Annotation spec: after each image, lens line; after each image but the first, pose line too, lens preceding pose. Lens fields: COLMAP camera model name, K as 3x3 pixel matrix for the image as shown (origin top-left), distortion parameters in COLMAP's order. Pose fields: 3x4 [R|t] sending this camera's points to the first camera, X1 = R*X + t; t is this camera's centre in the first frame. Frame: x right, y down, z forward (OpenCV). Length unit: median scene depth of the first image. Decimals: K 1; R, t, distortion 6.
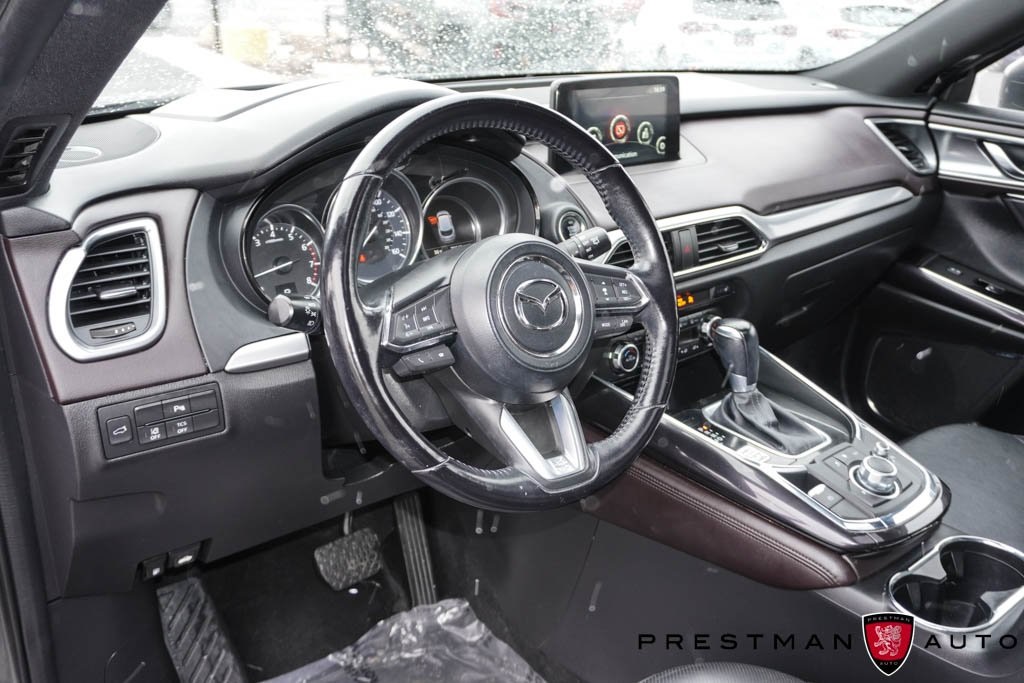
lens RADIAL K [[909.9, 0, 508.7], [0, 909.9, 338.6], [0, 0, 1]] dist [0.018744, 0.007369]
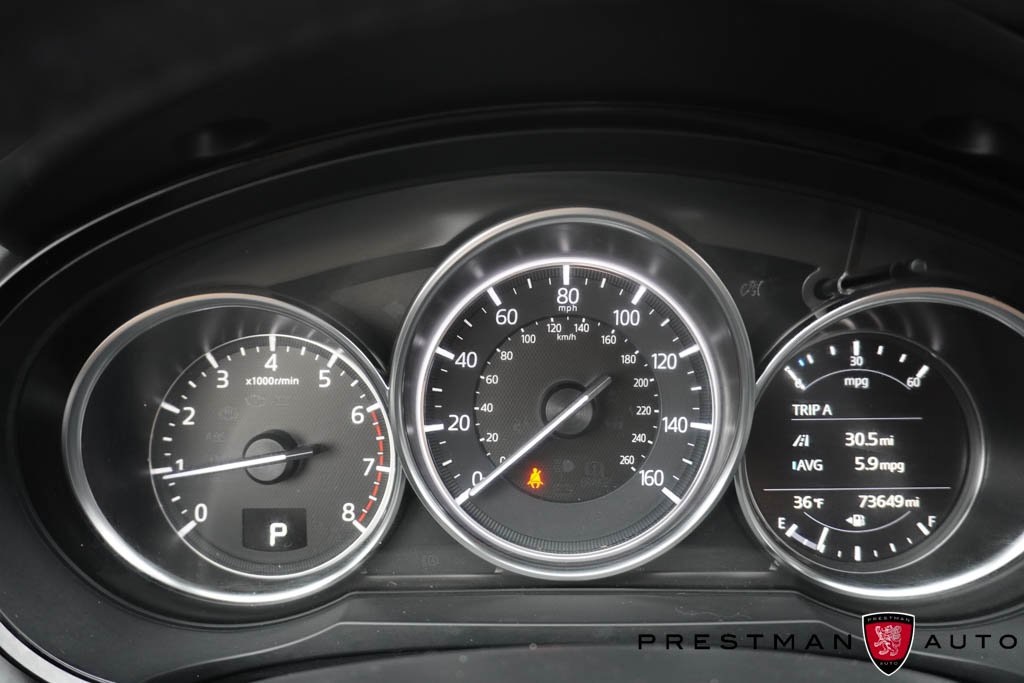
lens RADIAL K [[909.9, 0, 504.0], [0, 909.9, 339.0], [0, 0, 1]] dist [0.018744, 0.007369]
pose [[0.775149, 0.202276, -0.598522, 0.017238], [-0.219672, 0.974542, 0.044857, -0.149228], [0.592358, 0.096708, 0.799849, 0.724544]]
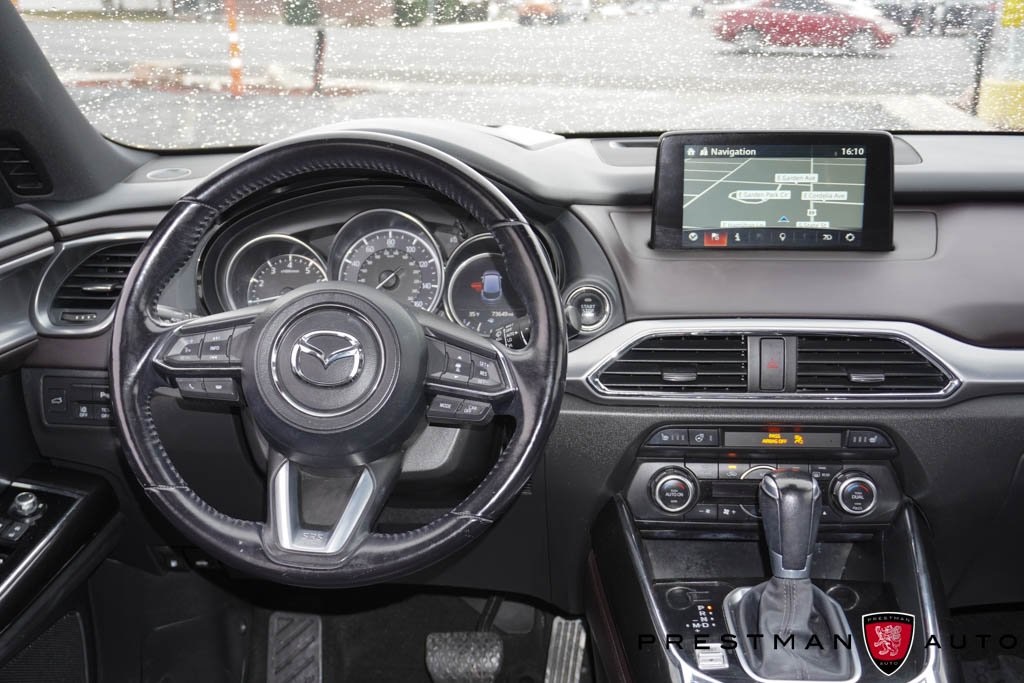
lens RADIAL K [[1119.4, 0, 516.5], [0, 1119.4, 342.9], [0, 0, 1]] dist [0.009962, 0.000000]
pose [[0.734943, 0.158298, -0.659394, 0.723006], [-0.225993, 0.973961, -0.018071, -0.060354], [0.639363, 0.162299, 0.751581, 0.218198]]
